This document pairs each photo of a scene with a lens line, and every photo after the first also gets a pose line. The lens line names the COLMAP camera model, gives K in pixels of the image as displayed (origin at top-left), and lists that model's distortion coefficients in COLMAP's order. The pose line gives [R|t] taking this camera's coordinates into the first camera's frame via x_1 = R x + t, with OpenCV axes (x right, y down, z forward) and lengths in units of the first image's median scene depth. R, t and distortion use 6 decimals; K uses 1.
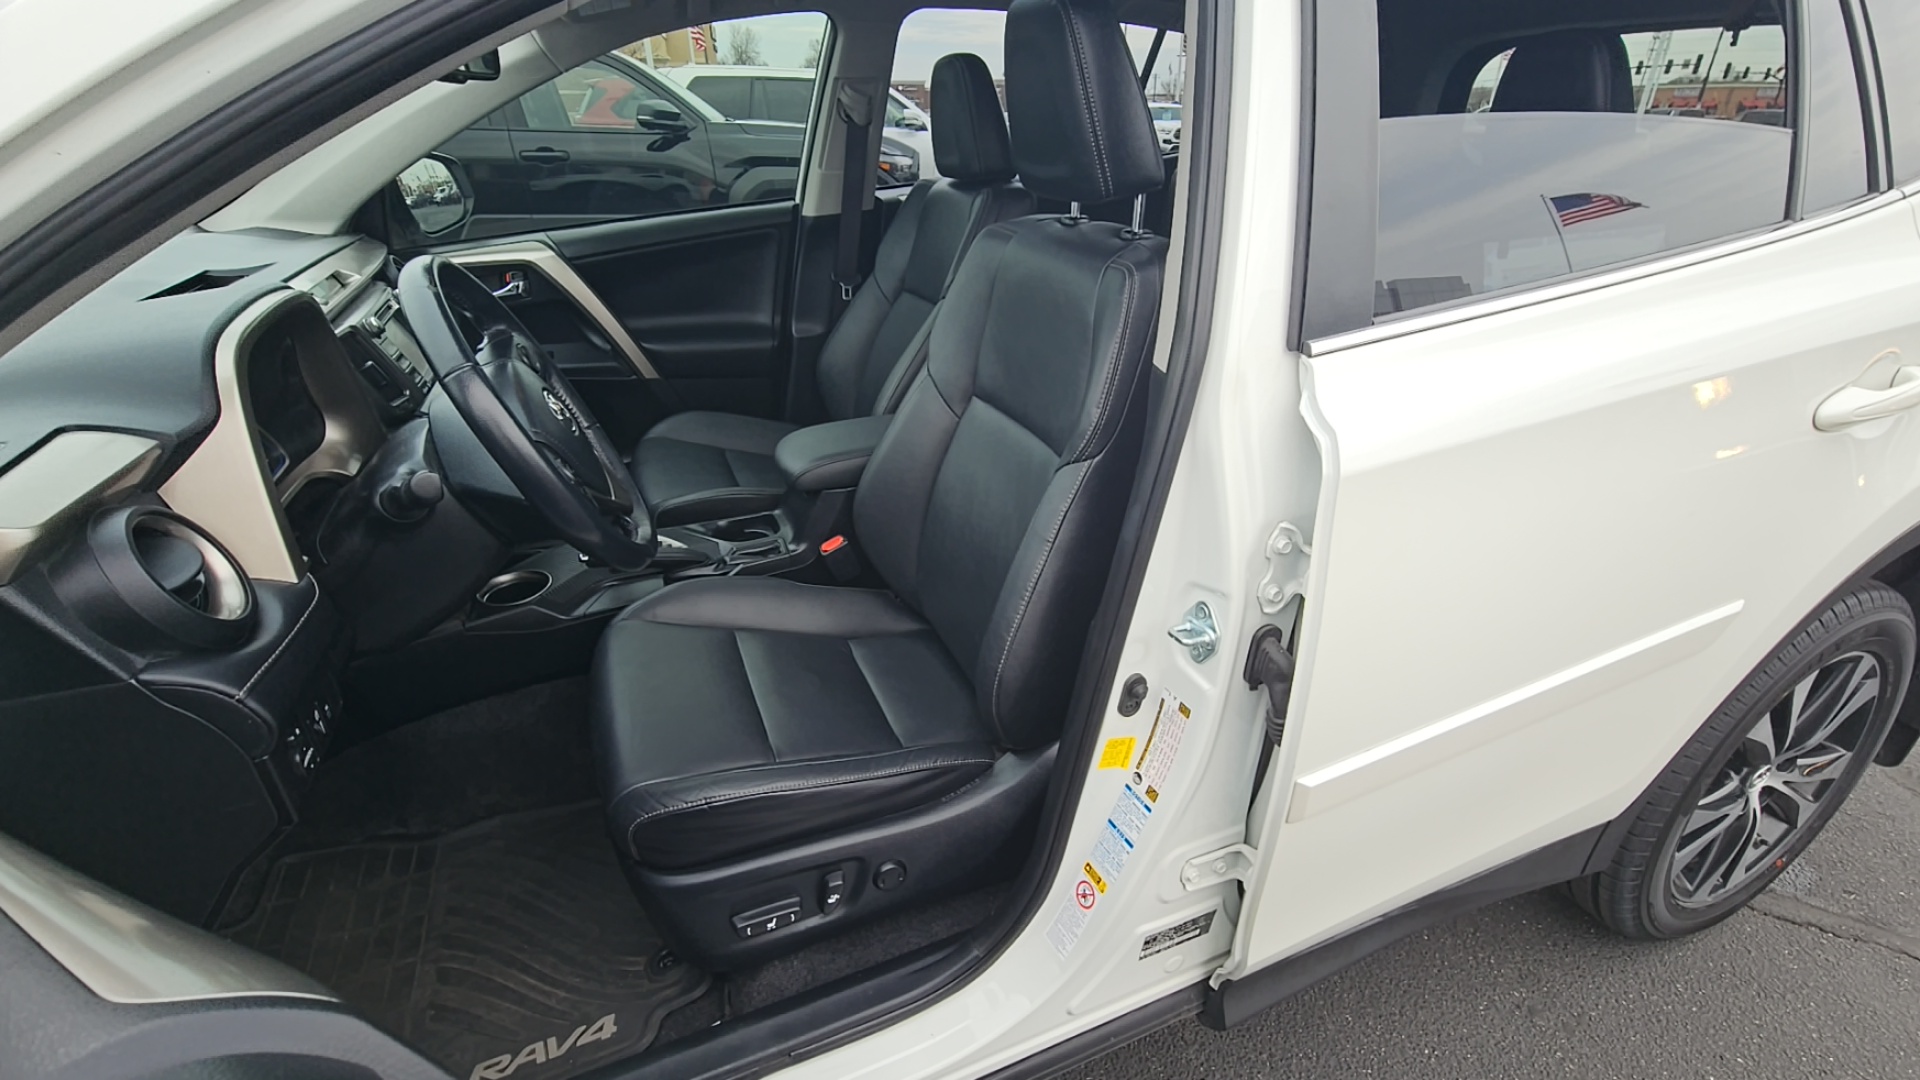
lens RADIAL K [[858.3, 0, 982.4], [0, 858.3, 545.3], [0, 0, 1]] dist [0.007027, -0.006485]
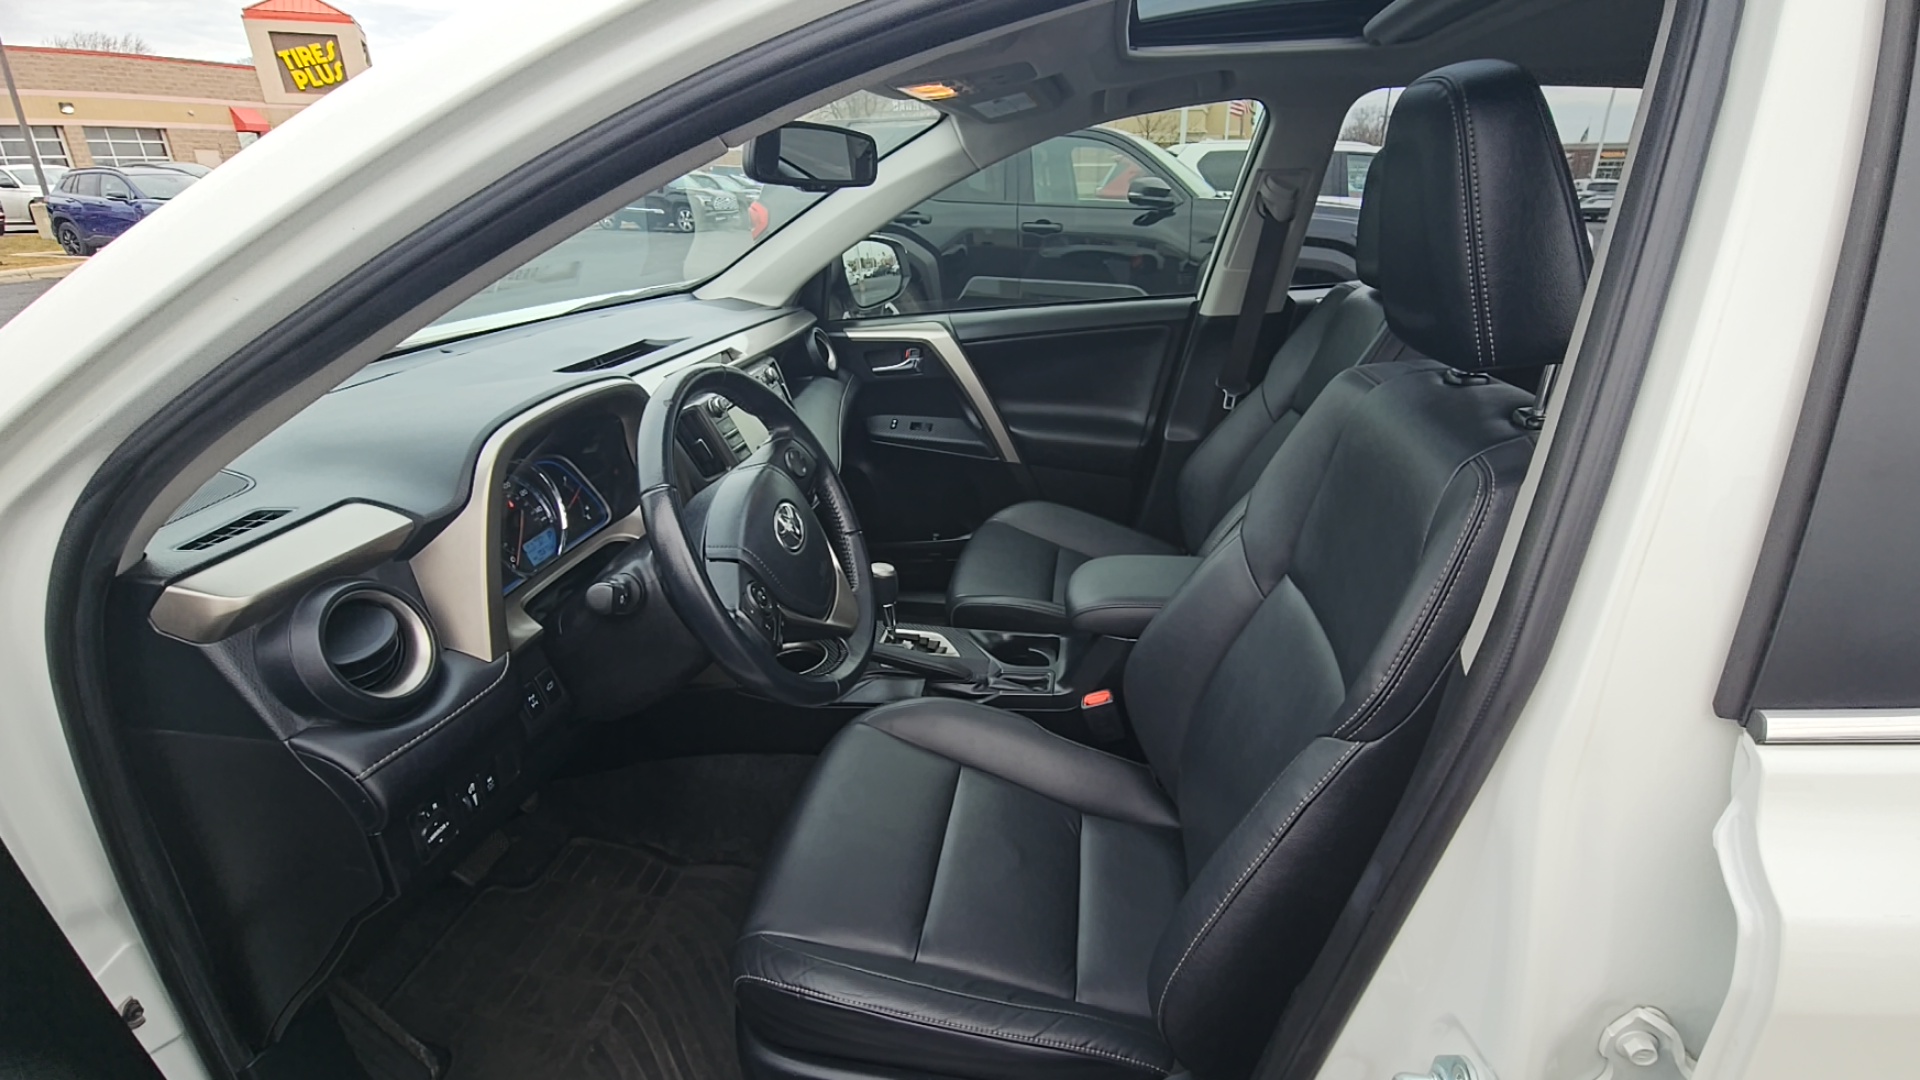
lens RADIAL K [[858.3, 0, 982.4], [0, 858.3, 545.3], [0, 0, 1]] dist [0.007027, -0.006485]
pose [[0.856335, 0.199826, -0.476193, 0.093750], [-0.230562, 0.973037, -0.006302, -0.103197], [0.462094, 0.115189, 0.879318, 0.143206]]
